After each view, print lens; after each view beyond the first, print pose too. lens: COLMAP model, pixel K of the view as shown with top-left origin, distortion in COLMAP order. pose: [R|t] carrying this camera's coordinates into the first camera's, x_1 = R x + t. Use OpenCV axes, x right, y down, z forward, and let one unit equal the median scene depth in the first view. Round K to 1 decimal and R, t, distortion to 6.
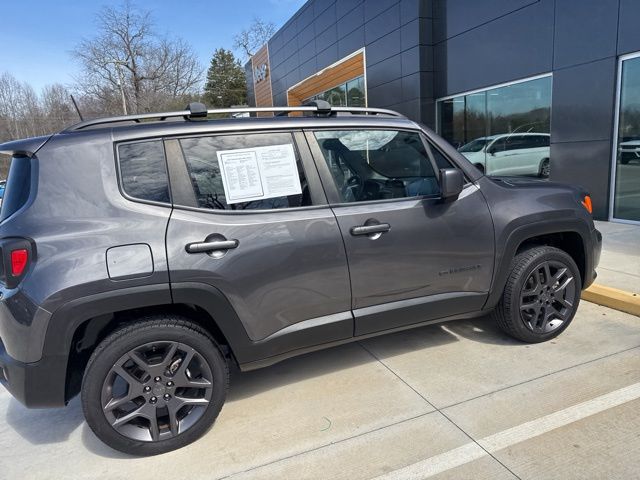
lens RADIAL K [[453.1, 0, 321.6], [0, 453.1, 238.7], [0, 0, 1]] dist [0.027346, -0.029493]
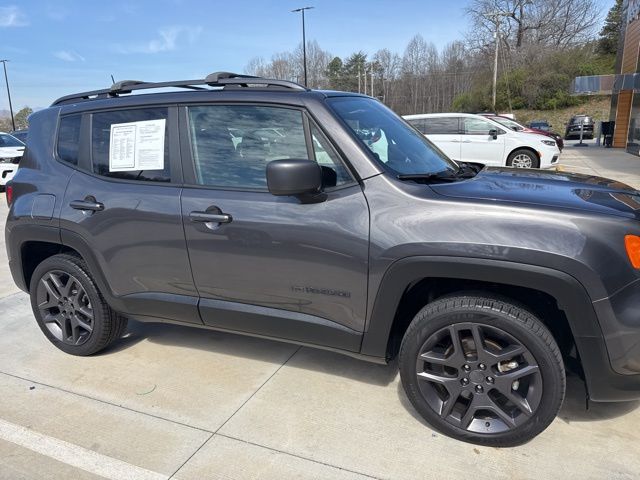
lens RADIAL K [[453.2, 0, 323.0], [0, 453.2, 234.6], [0, 0, 1]] dist [0.000662, -0.001482]
pose [[0.707337, 0.206867, -0.675929, 0.822388], [-0.146813, 0.978361, 0.145790, -0.140481], [0.691462, -0.003887, 0.722402, 0.462287]]
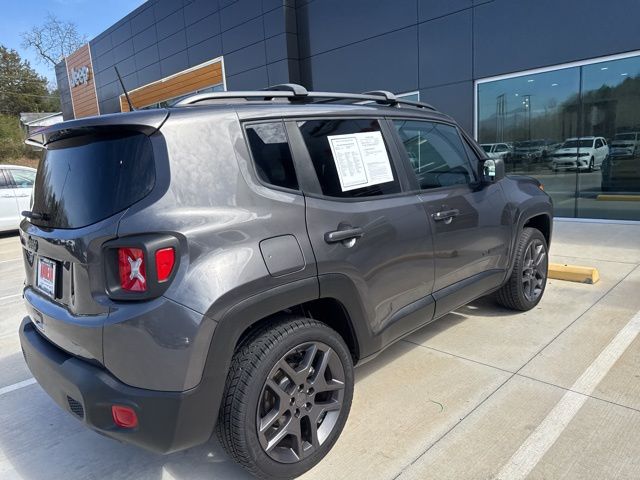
lens RADIAL K [[456.5, 0, 320.0], [0, 456.5, 240.0], [0, 0, 1]] dist [0.033554, -0.034961]
pose [[0.923534, -0.065493, 0.377882, -0.523088], [0.077672, 0.996833, -0.017062, 0.031674], [-0.375568, 0.045108, 0.925697, 0.117539]]
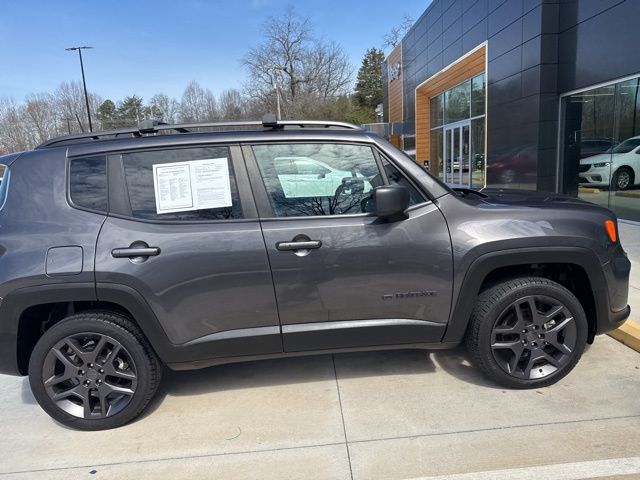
lens RADIAL K [[453.1, 0, 321.6], [0, 453.1, 238.7], [0, 0, 1]] dist [0.027346, -0.029493]
pose [[0.947610, 0.064950, -0.312757, 0.425820], [-0.063426, 0.997873, 0.015057, -0.049260], [0.313070, 0.005569, 0.949714, 0.079839]]
